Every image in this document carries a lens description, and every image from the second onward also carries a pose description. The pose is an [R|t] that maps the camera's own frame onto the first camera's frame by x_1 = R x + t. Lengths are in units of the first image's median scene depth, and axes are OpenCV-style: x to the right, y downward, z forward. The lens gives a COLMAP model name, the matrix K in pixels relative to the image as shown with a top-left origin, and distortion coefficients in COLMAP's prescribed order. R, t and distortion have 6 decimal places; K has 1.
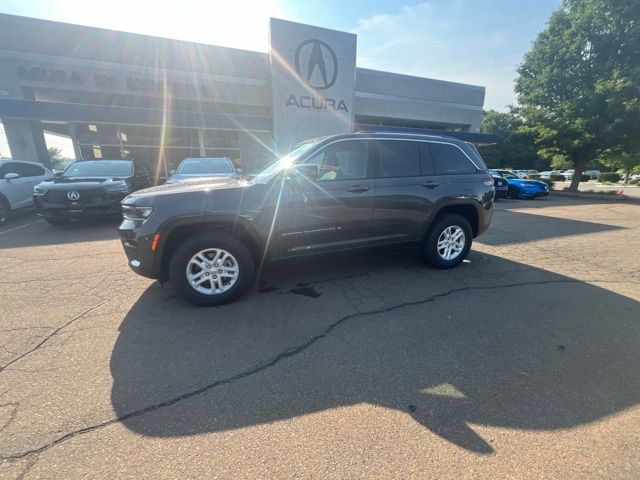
lens RADIAL K [[261.4, 0, 318.7], [0, 261.4, 239.2], [0, 0, 1]] dist [-0.003243, 0.000452]
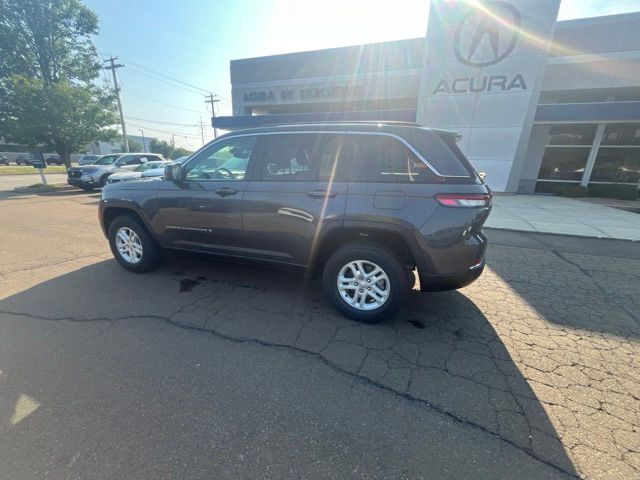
lens RADIAL K [[261.4, 0, 320.0], [0, 261.4, 239.5], [0, 0, 1]] dist [-0.003243, 0.000452]
pose [[0.766918, 0.194341, -0.611611, 0.600353], [-0.183959, 0.979623, 0.080606, -0.099235], [0.614814, 0.050693, 0.787041, 0.302513]]
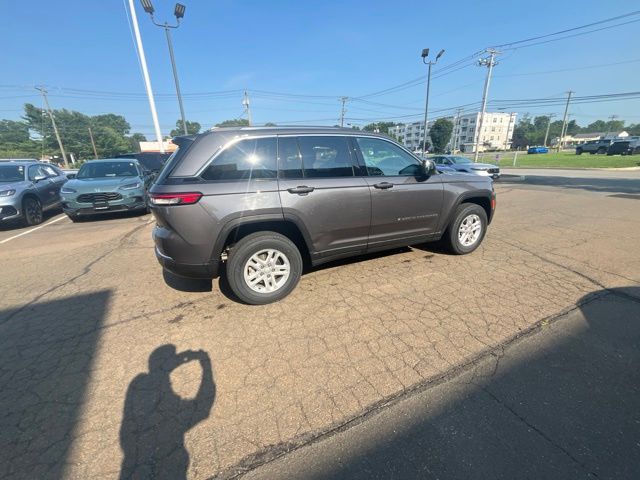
lens RADIAL K [[261.4, 0, 318.3], [0, 261.4, 240.1], [0, 0, 1]] dist [-0.003243, 0.000452]
pose [[-0.996239, 0.056200, -0.065943, 0.166289], [0.011714, 0.841474, 0.540170, -0.445327], [0.085847, 0.537366, -0.838968, 1.557440]]
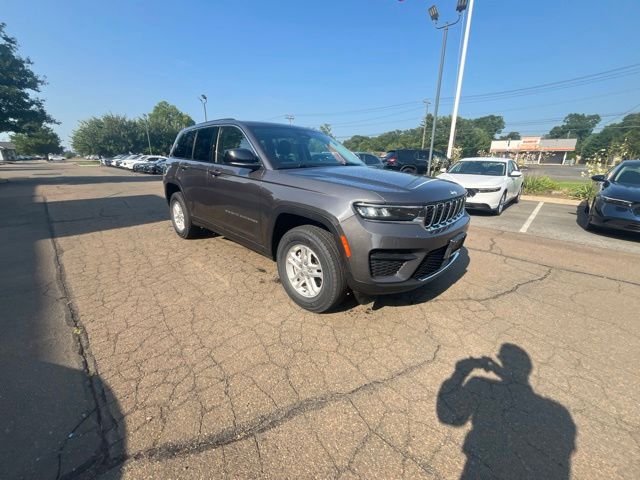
lens RADIAL K [[261.4, 0, 319.3], [0, 261.4, 239.8], [0, 0, 1]] dist [-0.003243, 0.000452]
pose [[-0.441085, -0.272898, 0.854968, -0.762386], [0.214615, 0.892935, 0.395737, -0.265296], [-0.871427, 0.358043, -0.335292, 1.021239]]
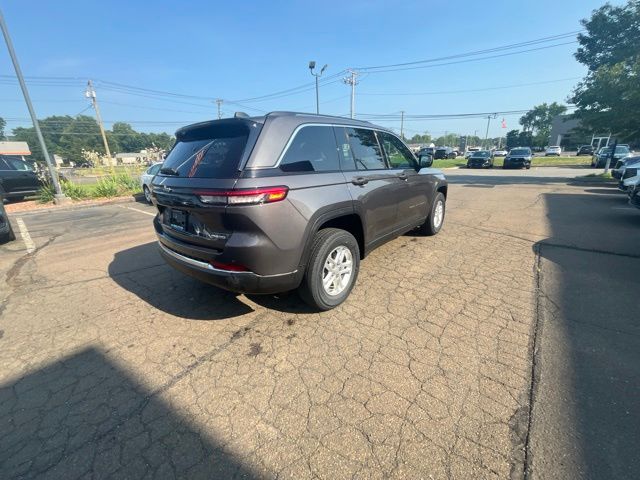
lens RADIAL K [[261.4, 0, 319.0], [0, 261.4, 240.0], [0, 0, 1]] dist [-0.003243, 0.000452]
pose [[-0.863233, 0.178954, -0.472022, 0.510070], [-0.098085, 0.857775, 0.504580, -0.396819], [0.495185, 0.481868, -0.722907, 1.439238]]
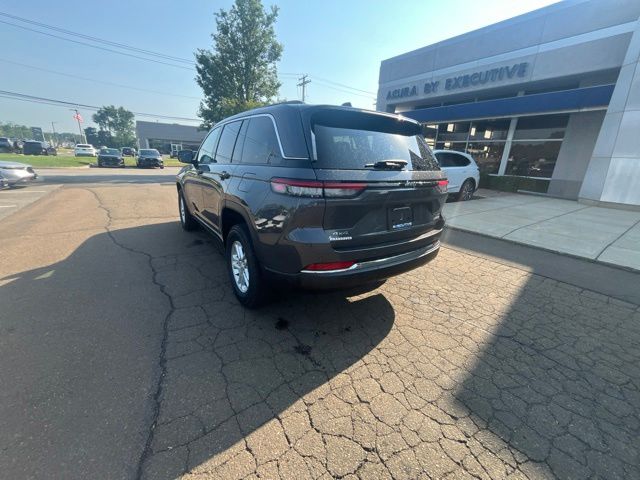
lens RADIAL K [[261.4, 0, 320.1], [0, 261.4, 239.8], [0, 0, 1]] dist [-0.003243, 0.000452]
pose [[0.269283, 0.295785, -0.916514, 0.864773], [-0.284732, 0.933575, 0.217633, -0.191124], [0.920008, 0.202356, 0.335615, 0.706690]]
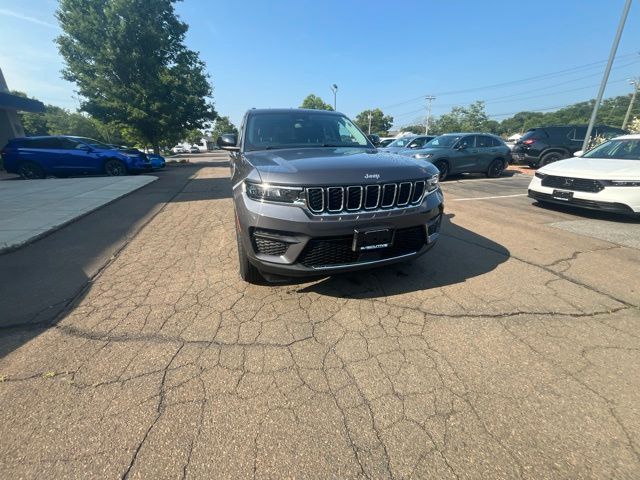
lens RADIAL K [[261.4, 0, 318.9], [0, 261.4, 239.9], [0, 0, 1]] dist [-0.003243, 0.000452]
pose [[0.032815, -0.344111, 0.938356, -0.854997], [0.265200, 0.908205, 0.323780, -0.168082], [-0.963635, 0.238227, 0.121061, 0.682882]]
